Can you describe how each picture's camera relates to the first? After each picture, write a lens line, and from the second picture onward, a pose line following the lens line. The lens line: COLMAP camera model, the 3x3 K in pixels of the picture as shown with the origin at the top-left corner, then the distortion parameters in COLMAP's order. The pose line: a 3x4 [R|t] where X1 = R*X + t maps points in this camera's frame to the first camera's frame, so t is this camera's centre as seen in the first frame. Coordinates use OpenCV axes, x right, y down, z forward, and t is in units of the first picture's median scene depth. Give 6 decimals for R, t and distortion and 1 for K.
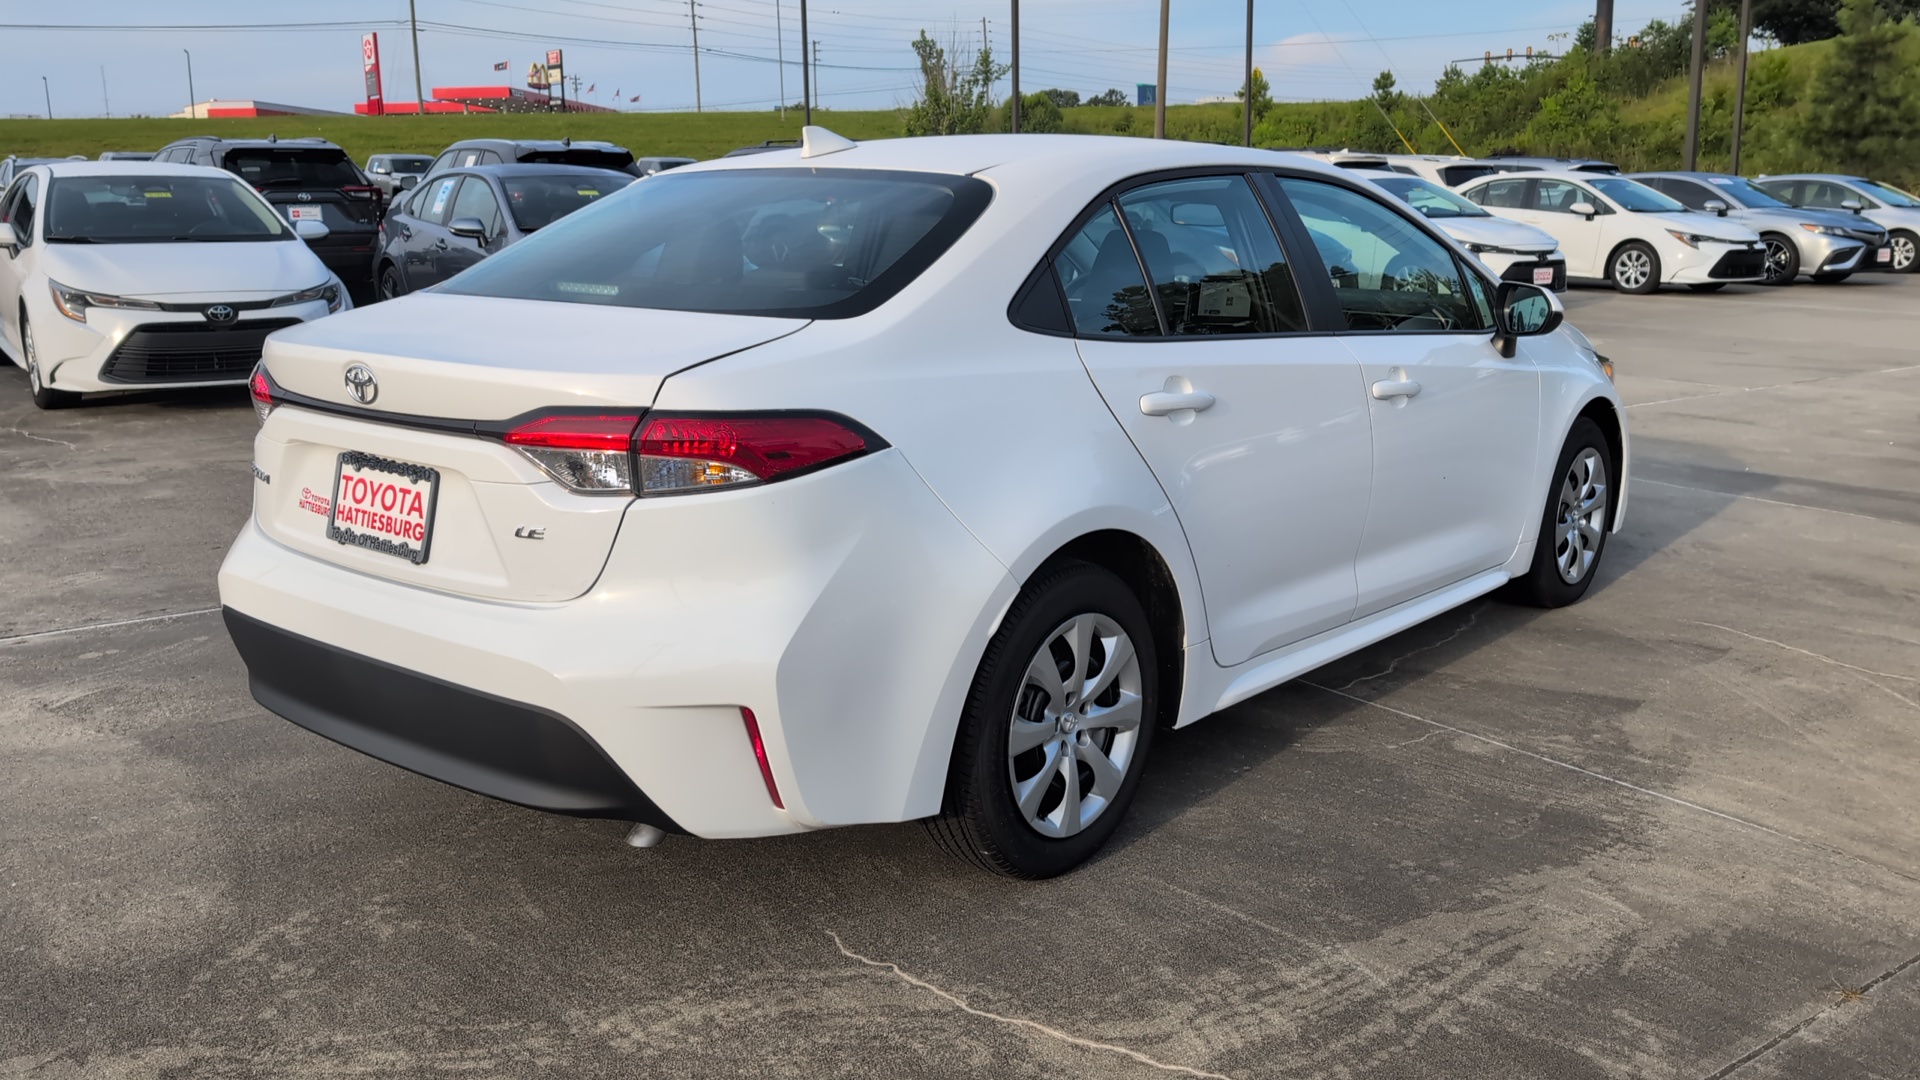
lens RADIAL K [[1600.1, 0, 966.8], [0, 1600.1, 547.1], [0, 0, 1]] dist [0.031030, -0.042903]
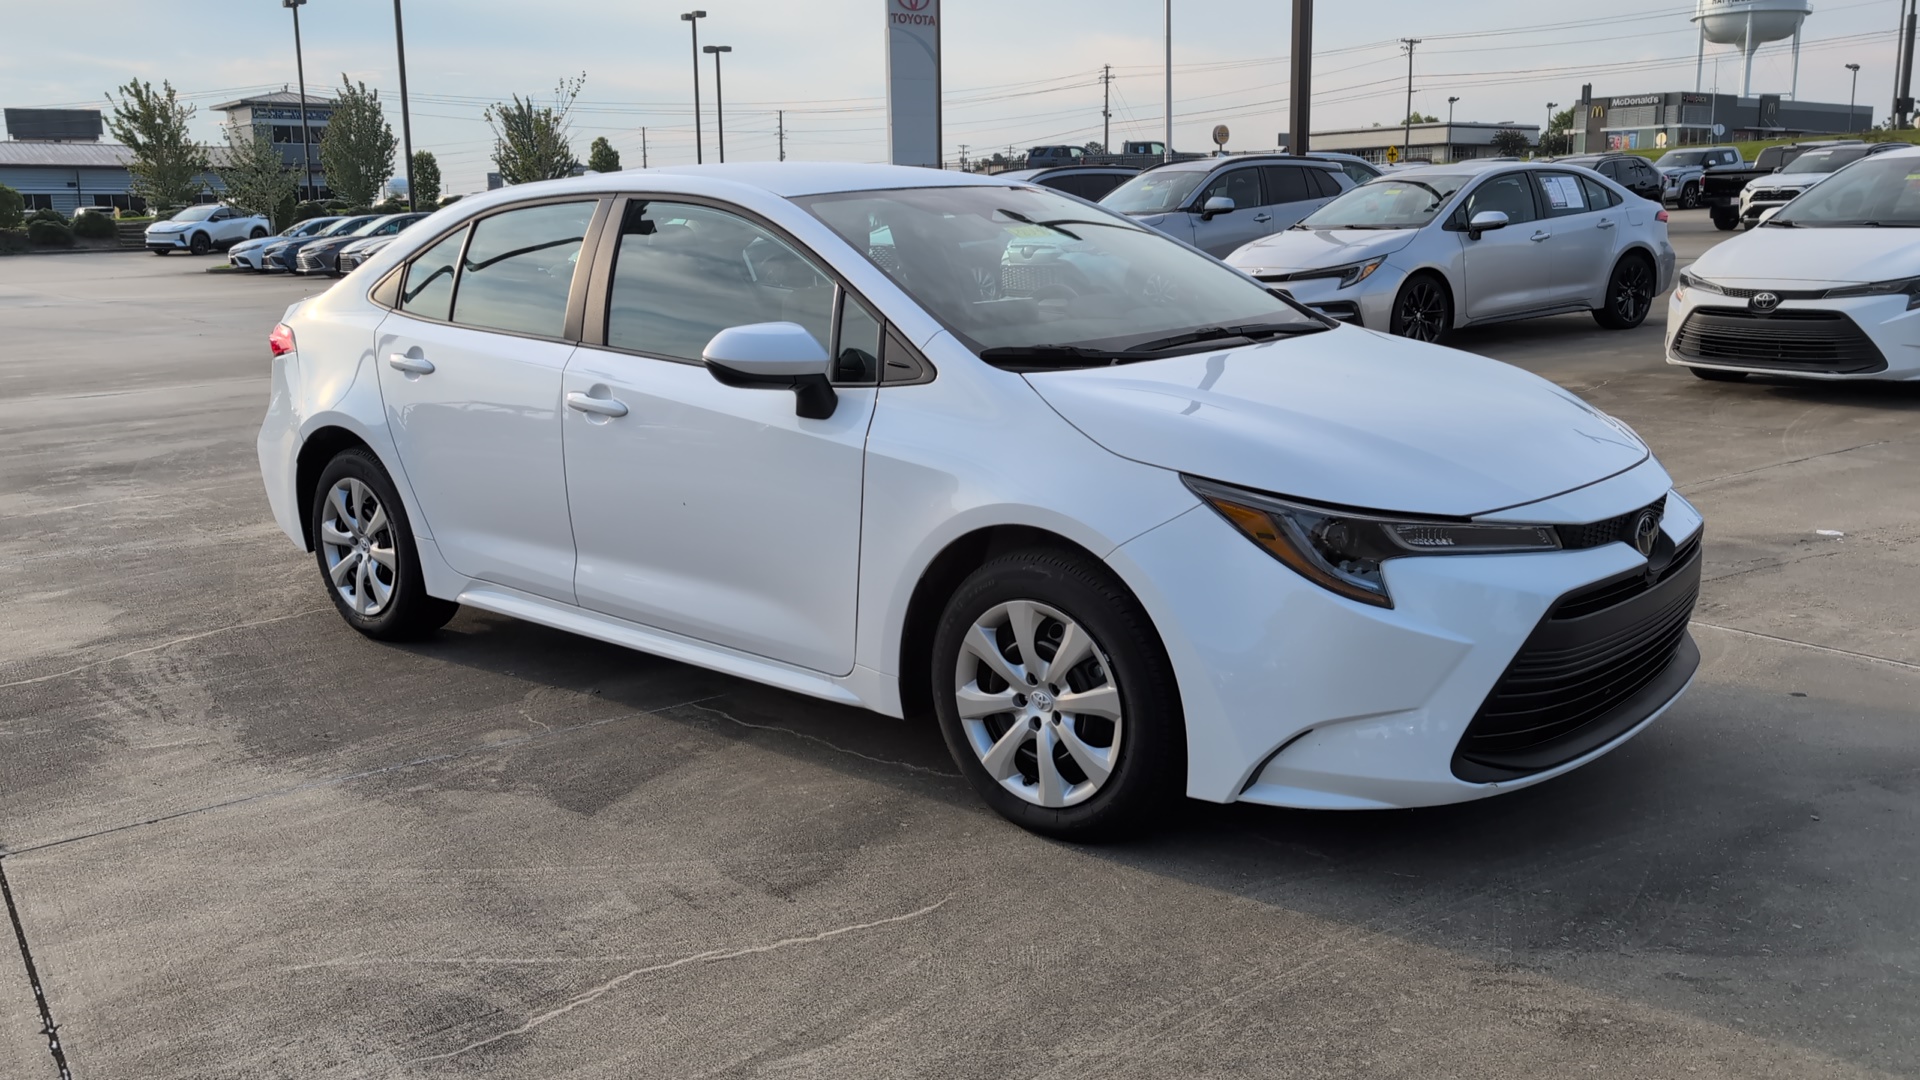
lens RADIAL K [[1600.1, 0, 966.8], [0, 1600.1, 547.1], [0, 0, 1]] dist [0.031030, -0.042903]
pose [[-0.019413, 0.208612, -0.977806, 1.483336], [-0.185421, 0.960273, 0.208552, -0.309103], [0.982467, 0.185355, 0.020039, 1.407365]]
